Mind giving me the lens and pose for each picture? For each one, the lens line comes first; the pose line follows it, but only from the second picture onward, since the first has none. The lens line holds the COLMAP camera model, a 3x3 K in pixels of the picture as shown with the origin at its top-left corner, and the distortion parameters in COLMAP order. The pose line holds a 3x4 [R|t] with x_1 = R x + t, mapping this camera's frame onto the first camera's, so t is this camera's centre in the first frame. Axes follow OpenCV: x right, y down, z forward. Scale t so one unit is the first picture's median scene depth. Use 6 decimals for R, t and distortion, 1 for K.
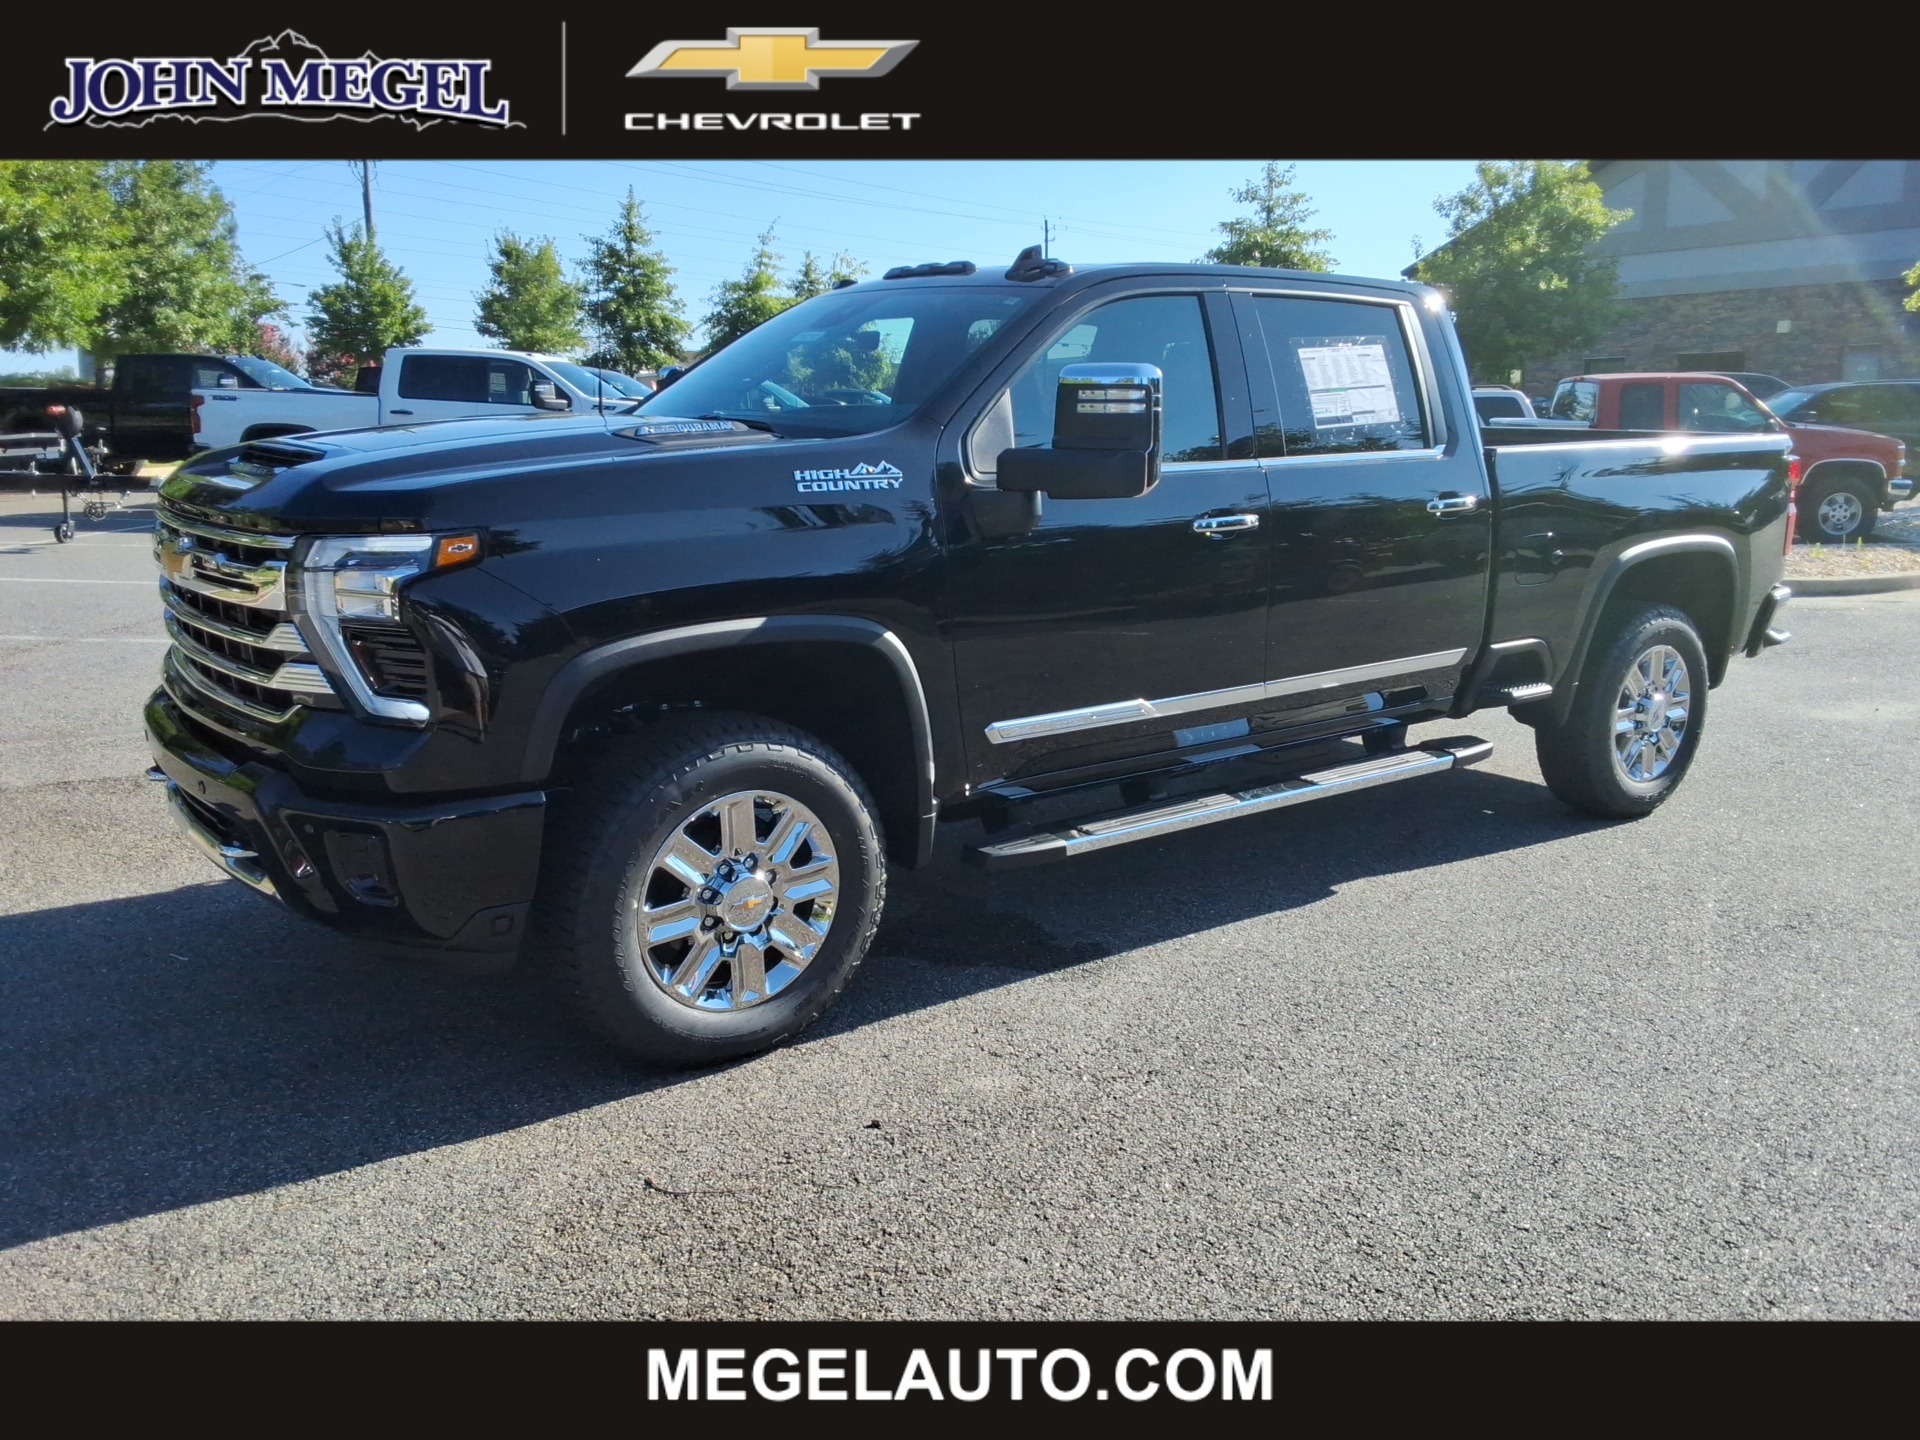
lens RADIAL K [[1542.5, 0, 972.3], [0, 1542.5, 700.2], [0, 0, 1]] dist [0.126871, -0.215923]
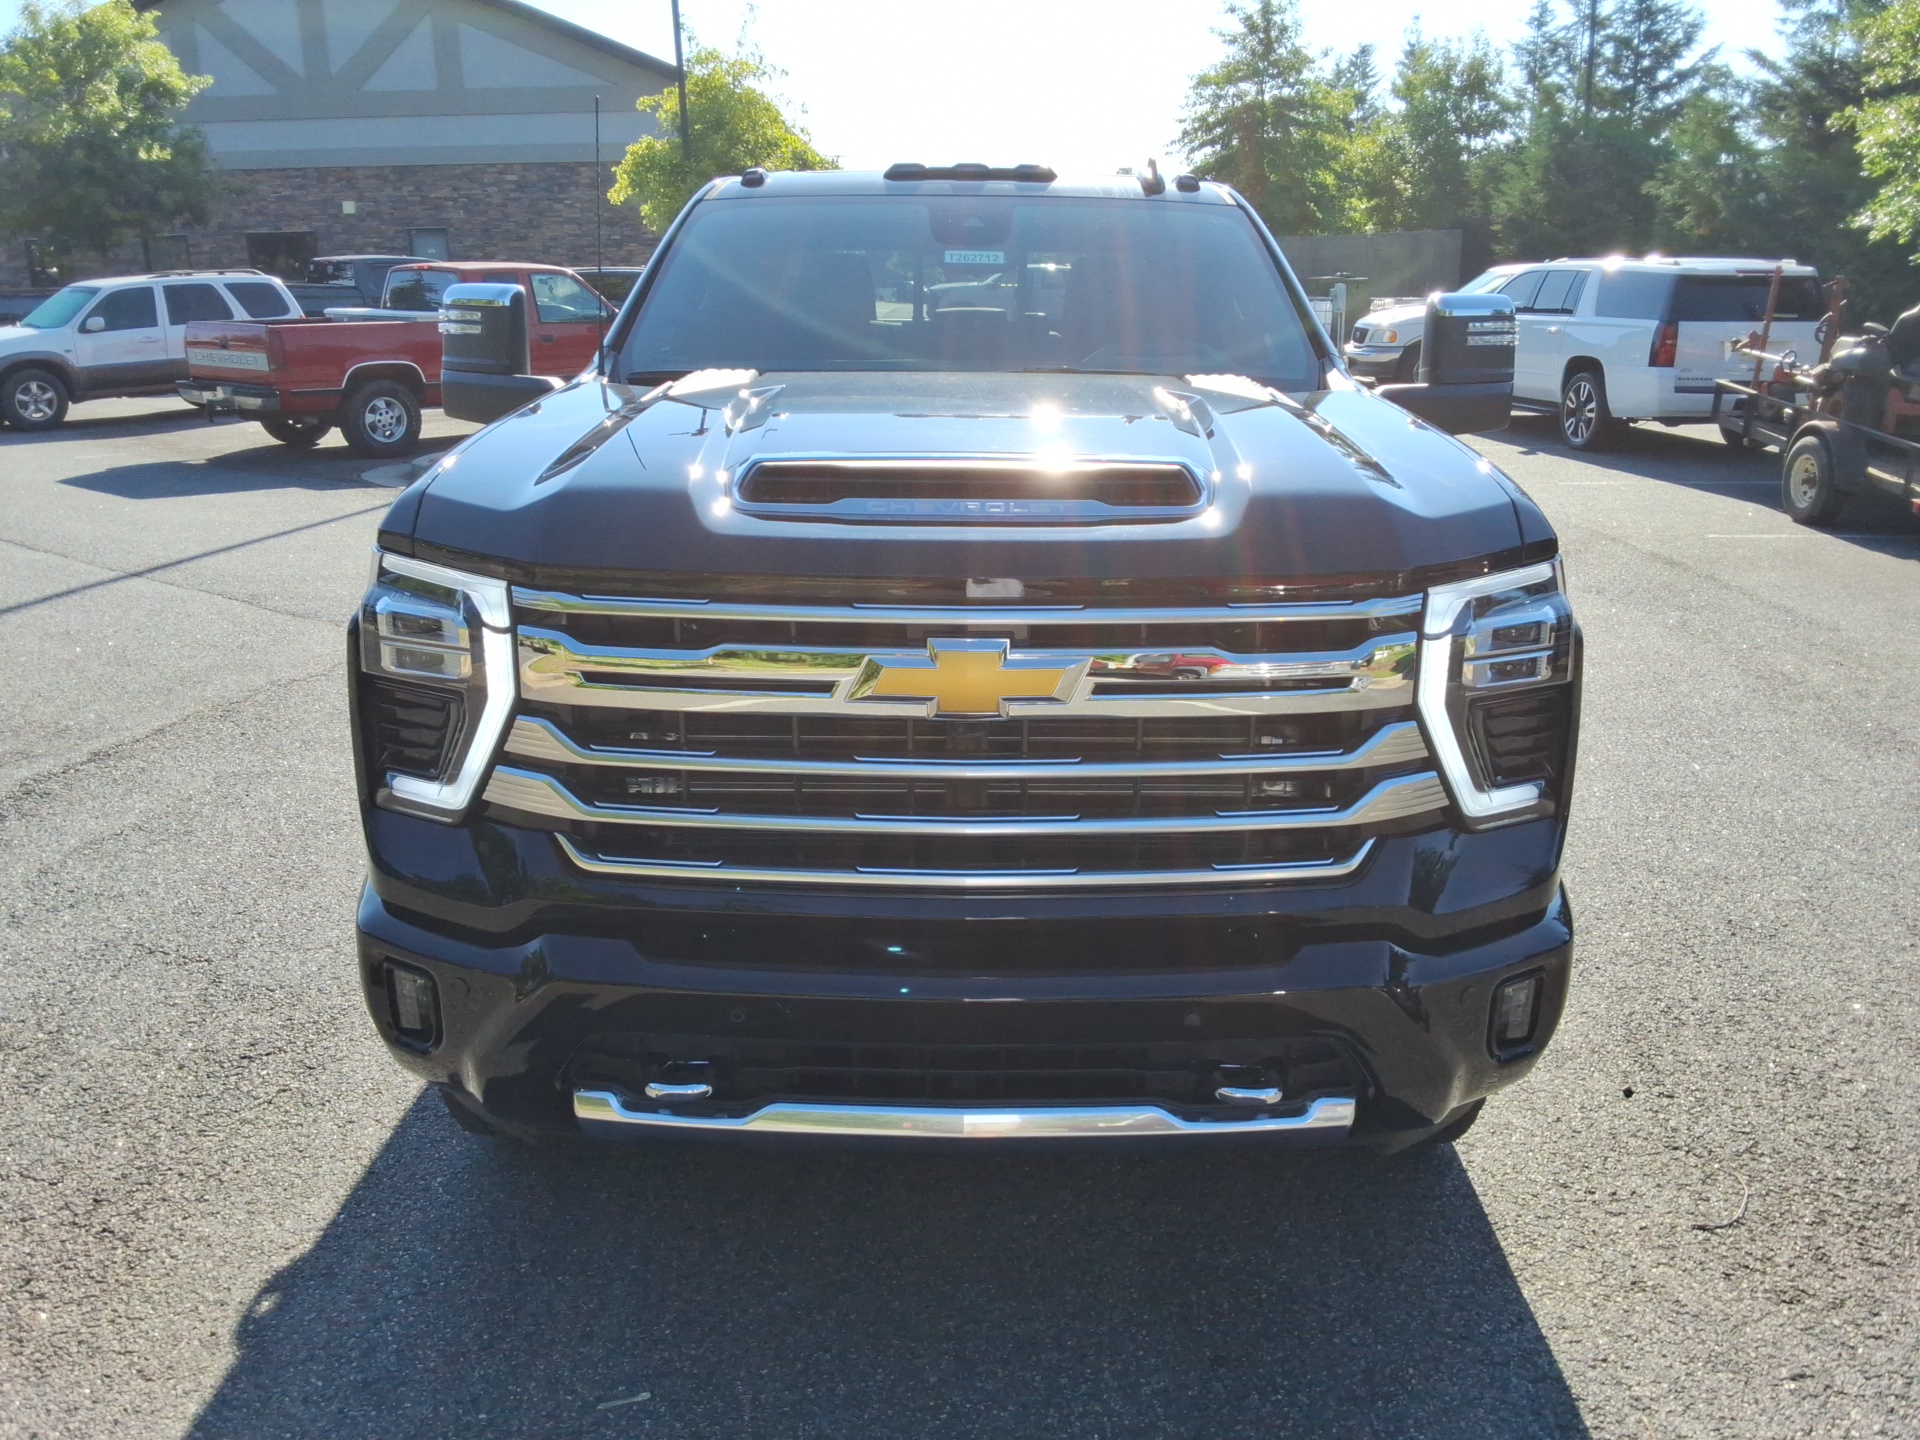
lens RADIAL K [[1541.2, 0, 974.9], [0, 1541.2, 697.8], [0, 0, 1]] dist [0.119349, -0.198506]
pose [[0.603235, -0.210754, 0.769214, -0.101520], [0.153084, 0.977118, 0.147665, -0.017775], [-0.782734, 0.028678, 0.621695, 0.069999]]
